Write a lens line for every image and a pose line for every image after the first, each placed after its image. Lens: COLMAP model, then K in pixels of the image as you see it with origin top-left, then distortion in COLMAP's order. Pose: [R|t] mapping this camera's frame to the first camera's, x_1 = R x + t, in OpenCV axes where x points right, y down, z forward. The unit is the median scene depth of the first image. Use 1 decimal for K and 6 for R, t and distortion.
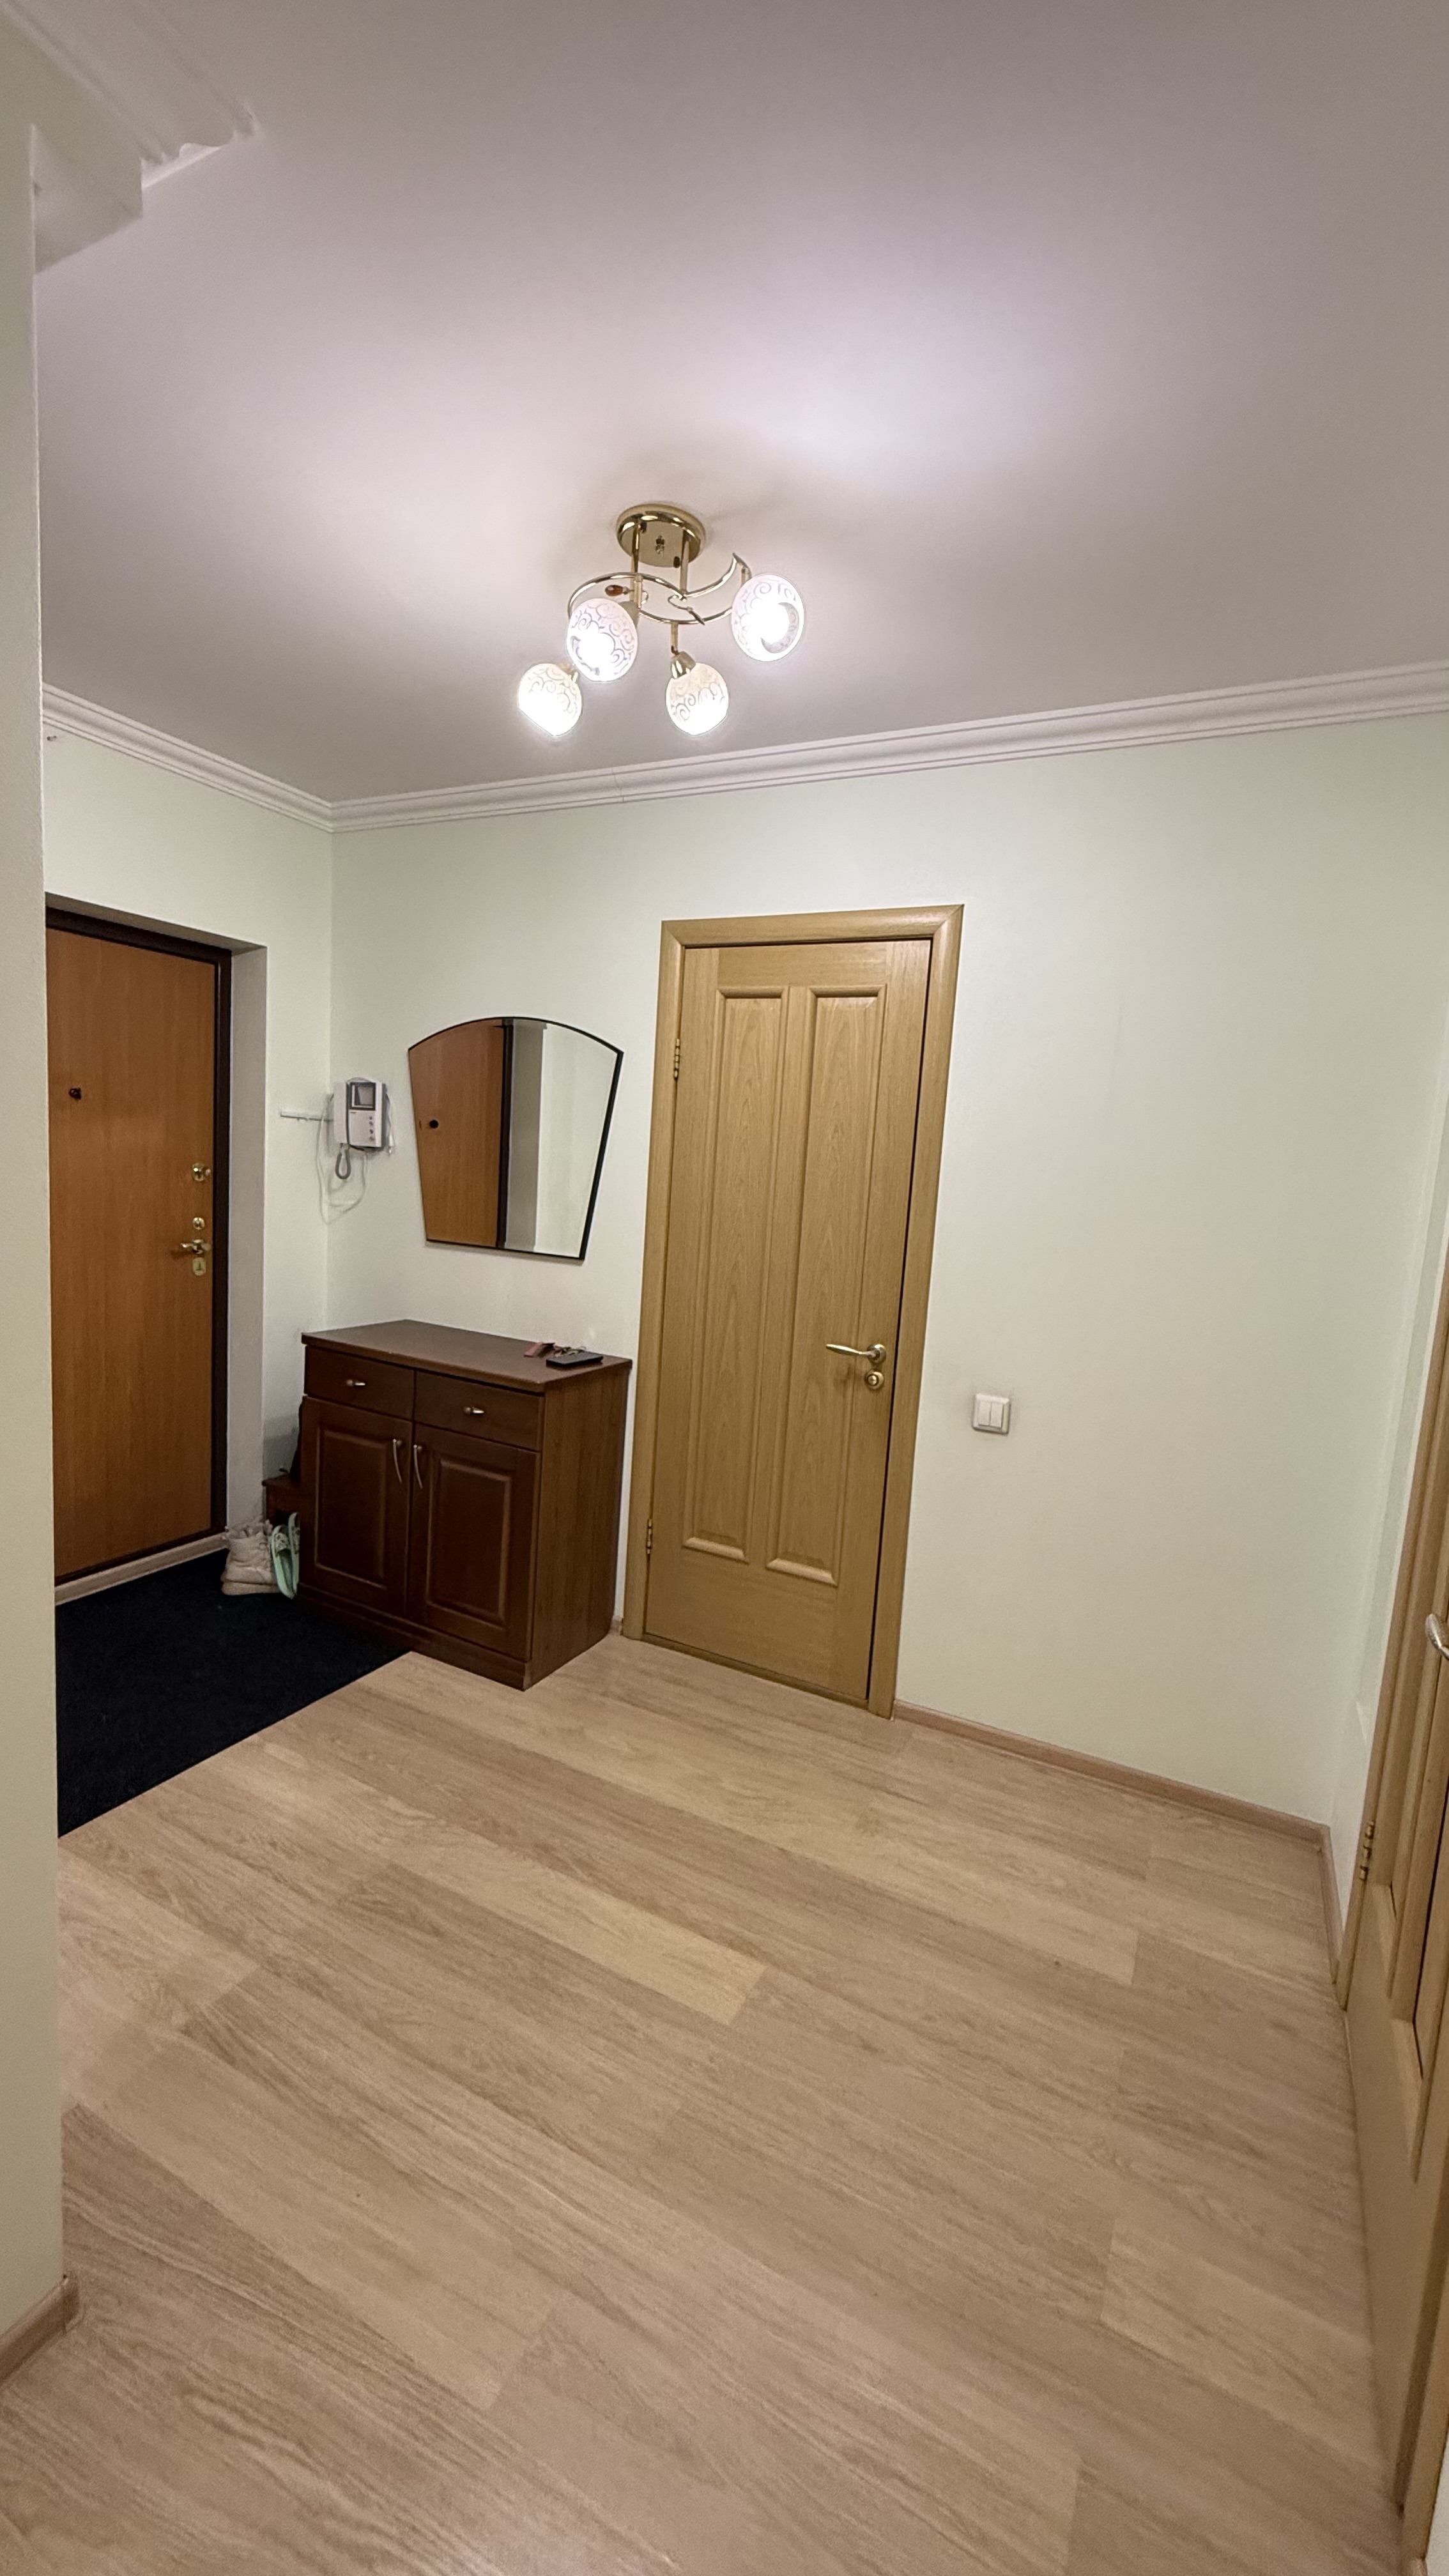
lens RADIAL K [[1030.8, 0, 723.7], [0, 1030.8, 1284.1], [0, 0, 1]] dist [-0.000250, 0.000277]
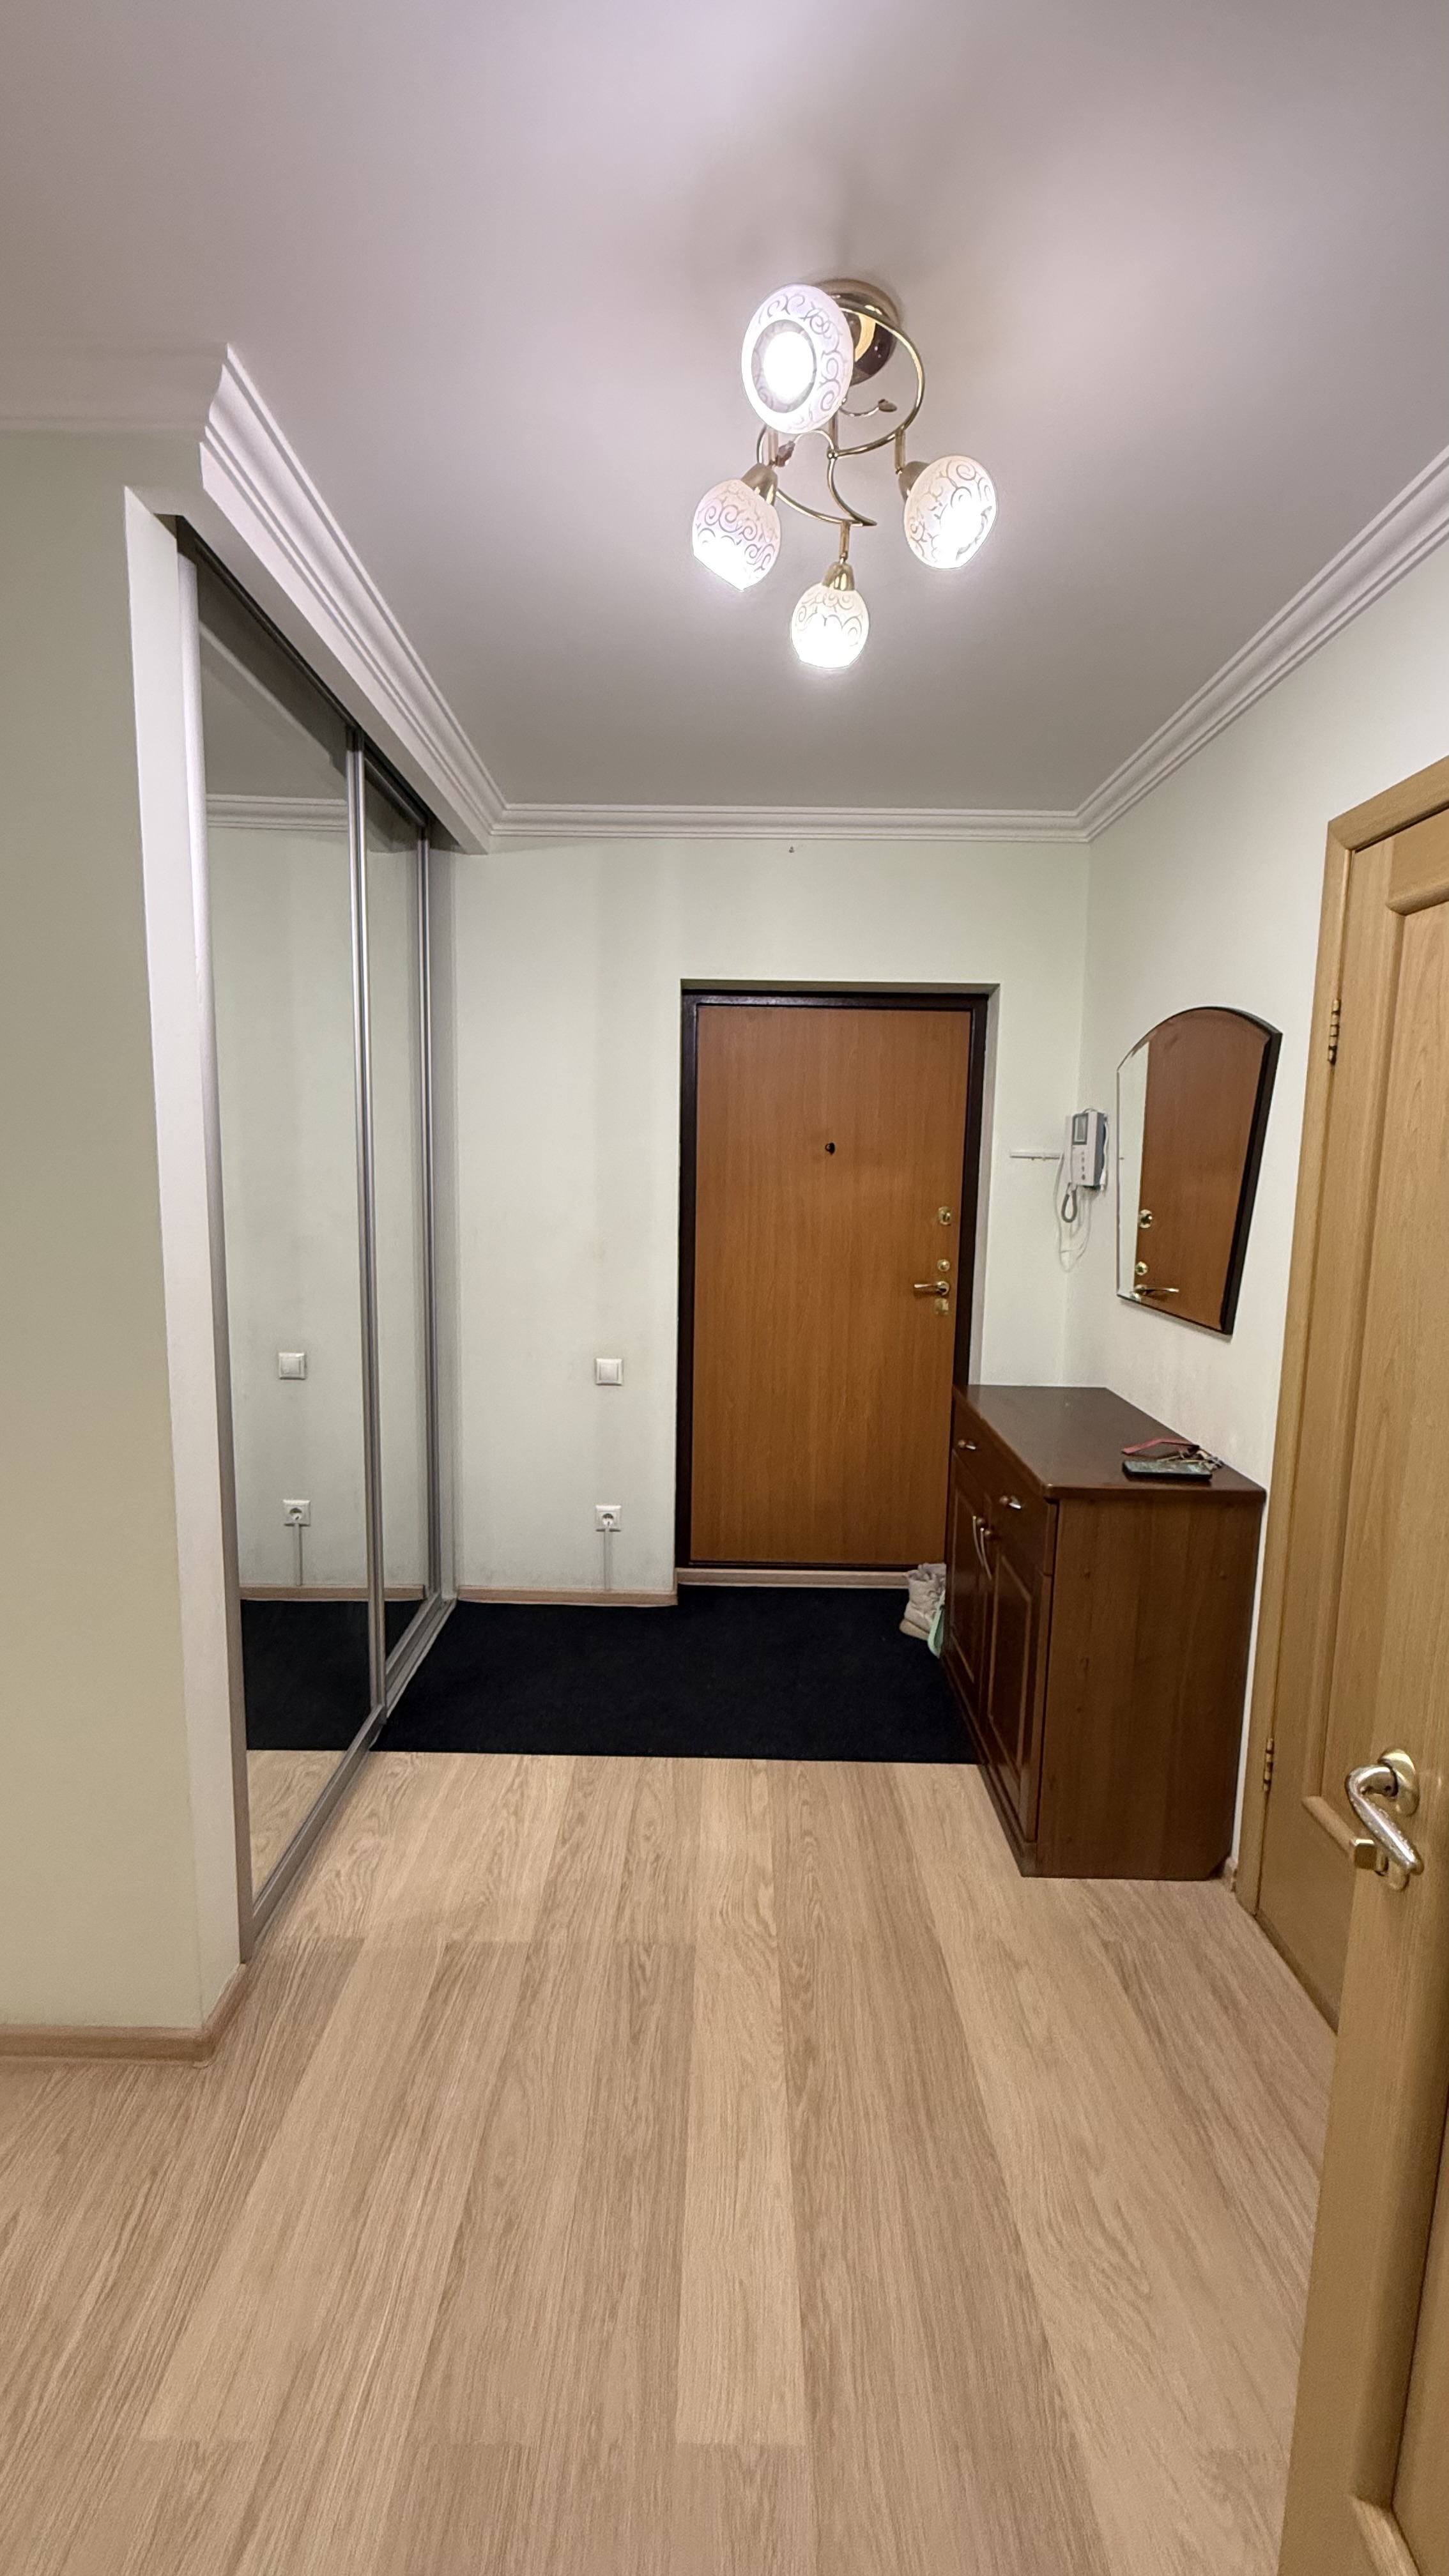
lens RADIAL K [[1030.8, 0, 730.5], [0, 1030.8, 1286.2], [0, 0, 1]] dist [-0.000250, 0.000277]
pose [[0.458176, 0.053183, -0.887269, 0.529746], [-0.094352, 0.995479, 0.010947, -0.051553], [0.883840, 0.078700, 0.461122, 0.589562]]
